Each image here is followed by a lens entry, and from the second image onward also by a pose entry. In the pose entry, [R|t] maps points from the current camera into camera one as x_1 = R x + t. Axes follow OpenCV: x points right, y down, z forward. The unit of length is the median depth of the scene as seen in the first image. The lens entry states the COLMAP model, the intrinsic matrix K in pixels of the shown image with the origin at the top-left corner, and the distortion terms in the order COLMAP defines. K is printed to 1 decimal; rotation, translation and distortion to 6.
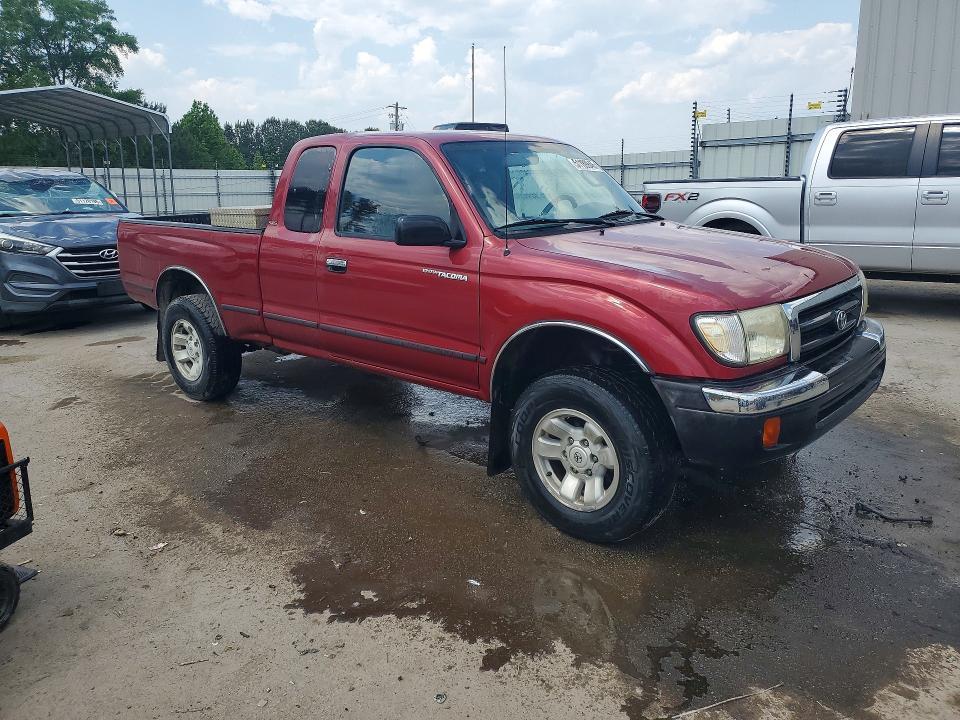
lens RADIAL K [[756.8, 0, 476.9], [0, 756.8, 353.8], [0, 0, 1]] dist [0.012027, 0.009687]
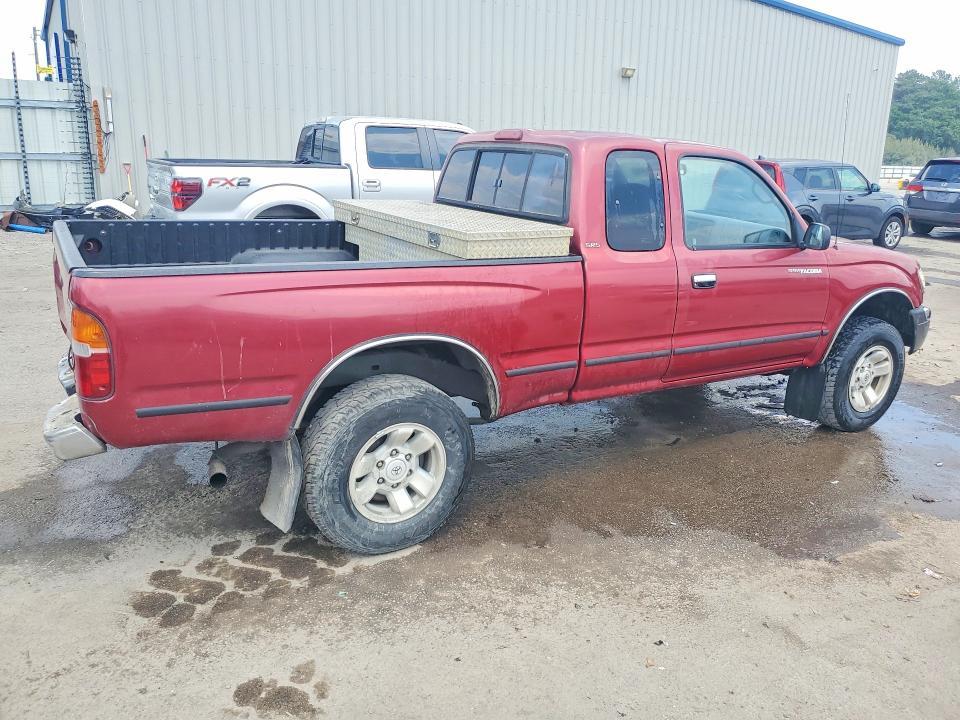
lens RADIAL K [[756.8, 0, 476.9], [0, 756.8, 353.8], [0, 0, 1]] dist [0.012027, 0.009687]
pose [[0.273624, -0.217638, 0.936890, -0.975111], [0.174014, 0.969191, 0.174320, -0.202505], [-0.945964, 0.115334, 0.303066, 0.823476]]
